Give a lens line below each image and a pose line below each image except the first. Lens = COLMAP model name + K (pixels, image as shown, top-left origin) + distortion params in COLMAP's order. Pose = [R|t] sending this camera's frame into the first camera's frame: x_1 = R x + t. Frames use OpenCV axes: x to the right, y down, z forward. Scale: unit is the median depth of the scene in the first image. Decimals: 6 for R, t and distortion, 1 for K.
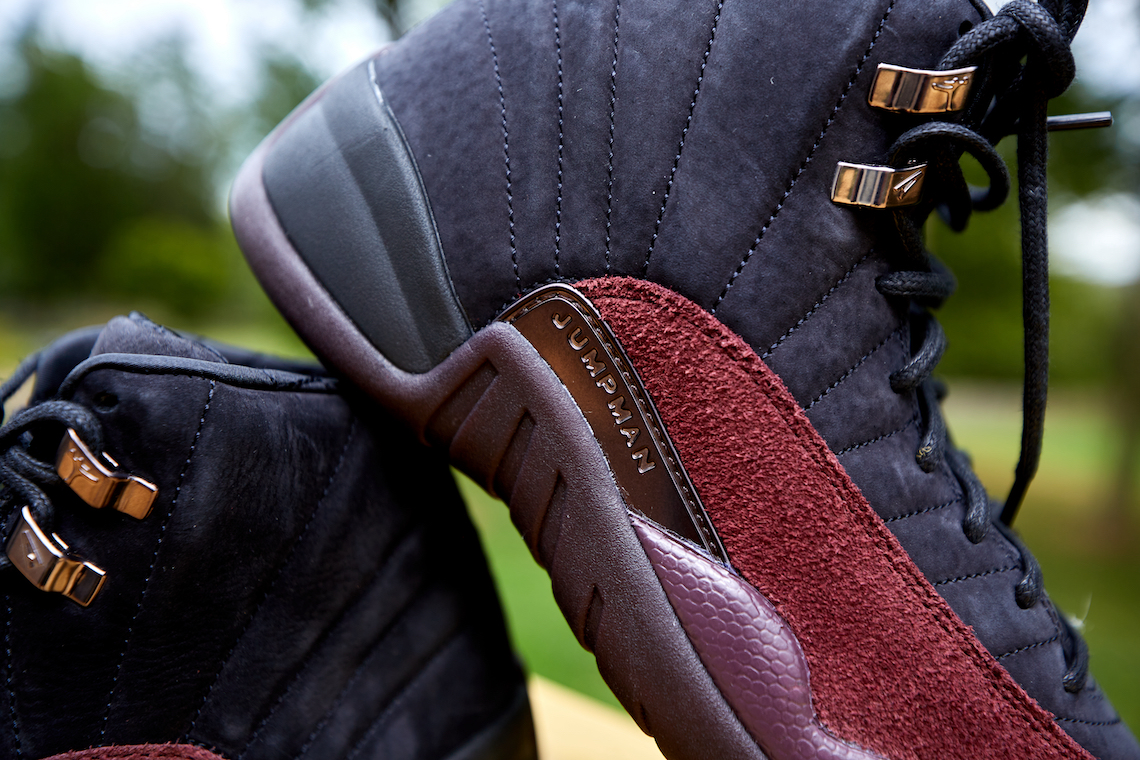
lens RADIAL K [[1078.1, 0, 568.7], [0, 1078.1, 385.4], [0, 0, 1]] dist [-0.001976, 0.000000]
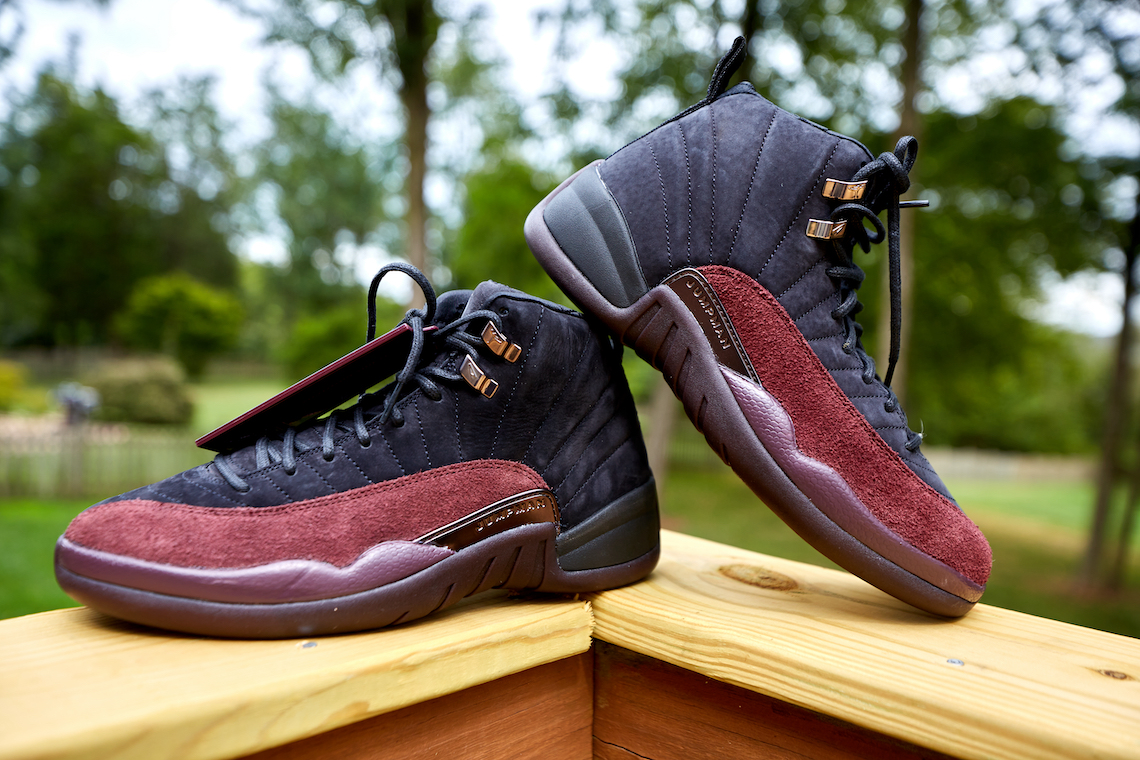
lens RADIAL K [[1115.7, 0, 568.8], [0, 1115.7, 386.8], [0, 0, 1]] dist [0.043944, 0.000000]
pose [[0.999701, 0.022045, 0.010618, -0.290128], [-0.021435, 0.998284, -0.054486, 0.299331], [-0.011801, 0.054243, 0.998458, -1.398520]]
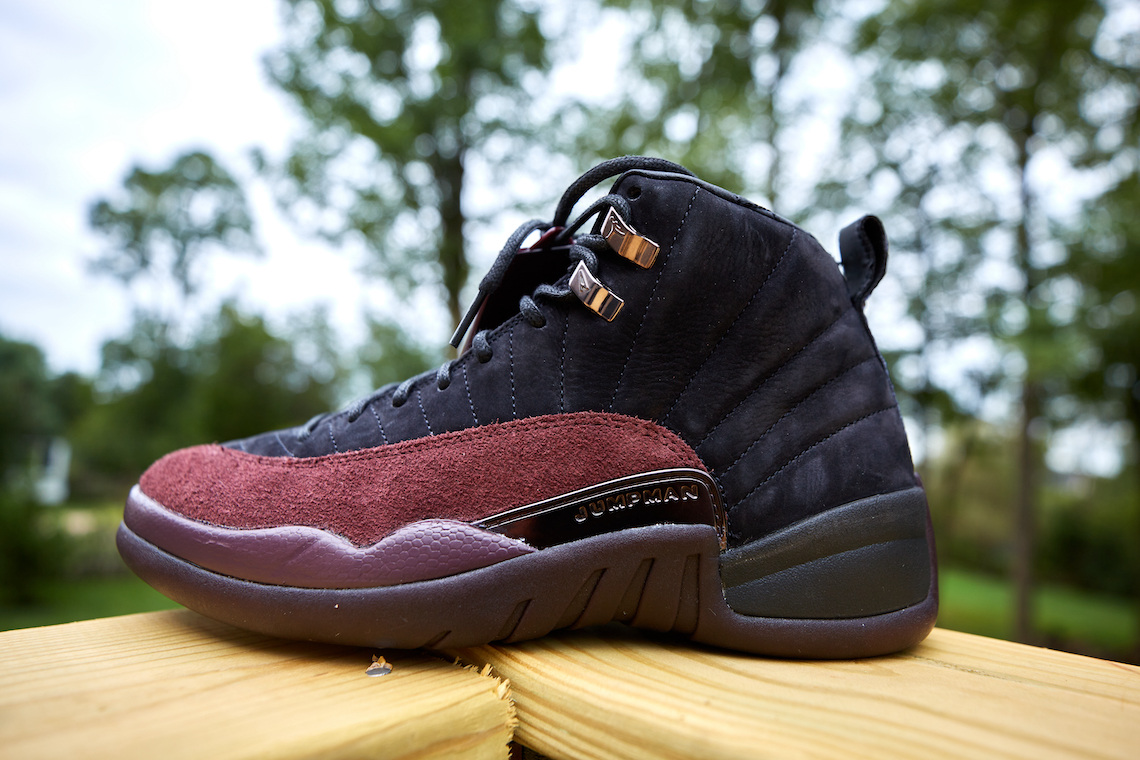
lens RADIAL K [[705.6, 0, 563.8], [0, 705.6, 388.9], [0, 0, 1]] dist [-0.009378, -0.000719]
pose [[0.864885, 0.000415, -0.501970, 0.010402], [-0.120323, 0.971017, -0.206513, 0.503246], [0.487336, 0.239008, 0.839868, 0.121914]]
